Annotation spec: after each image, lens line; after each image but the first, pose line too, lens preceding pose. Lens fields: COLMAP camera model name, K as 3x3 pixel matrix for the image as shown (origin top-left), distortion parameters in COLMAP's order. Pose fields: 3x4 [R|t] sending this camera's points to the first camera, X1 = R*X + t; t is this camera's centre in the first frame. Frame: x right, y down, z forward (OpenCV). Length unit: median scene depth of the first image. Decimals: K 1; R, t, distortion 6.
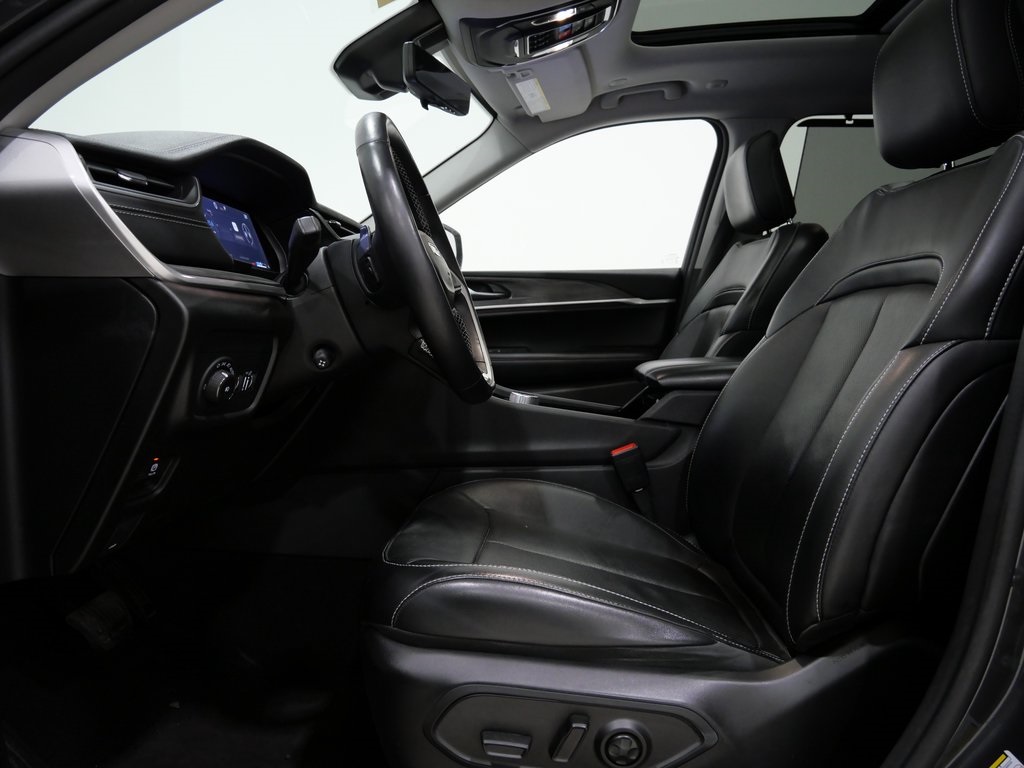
lens RADIAL K [[741.6, 0, 513.7], [0, 741.6, 382.6], [0, 0, 1]] dist [-0.034778, -0.001656]
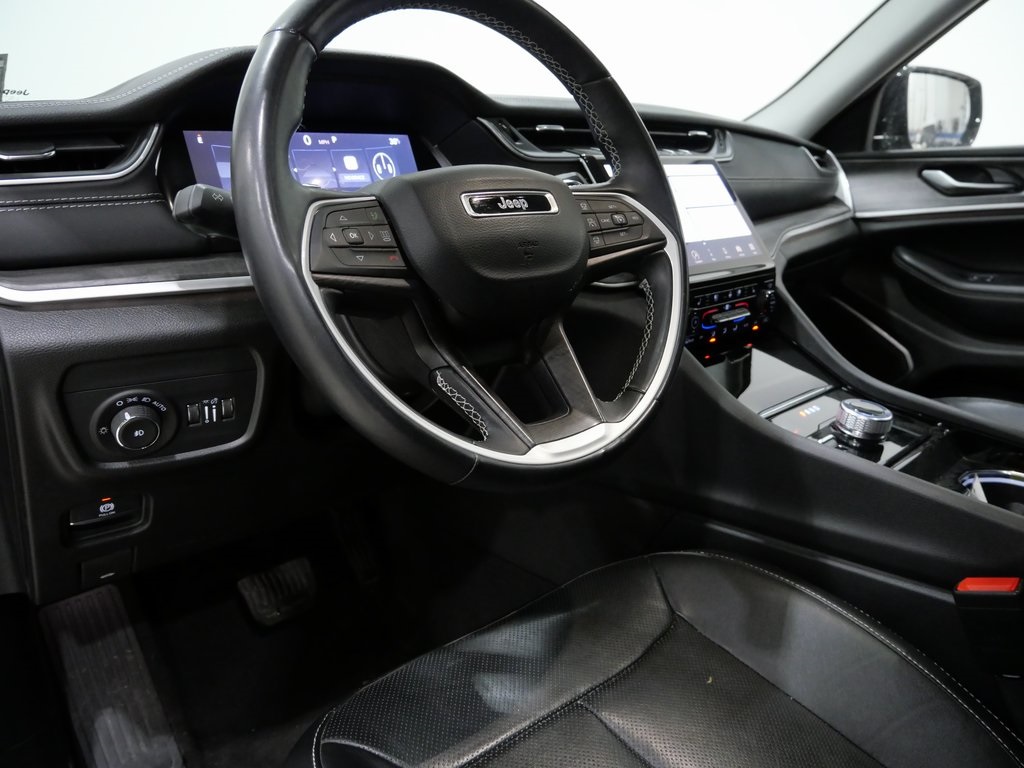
lens RADIAL K [[741.6, 0, 506.9], [0, 741.6, 383.9], [0, 0, 1]] dist [-0.034778, -0.001656]
pose [[0.704797, 0.162336, -0.690586, 0.284733], [-0.025296, 0.978598, 0.204222, -0.152381], [0.708958, -0.126466, 0.693819, 0.579191]]
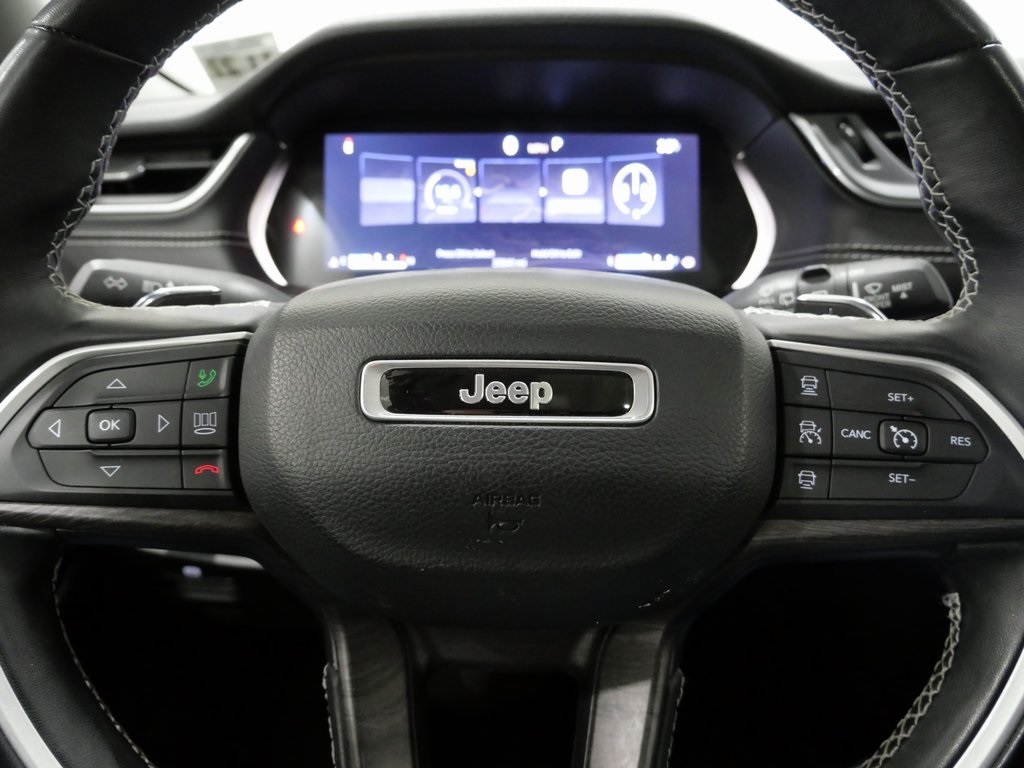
lens RADIAL K [[741.6, 0, 510.1], [0, 741.6, 379.5], [0, 0, 1]] dist [-0.034778, -0.001656]
pose [[0.036310, 0.327635, -0.944106, 0.110597], [-0.077289, 0.942820, 0.324216, -0.246455], [0.996347, 0.061197, 0.059556, 0.953285]]
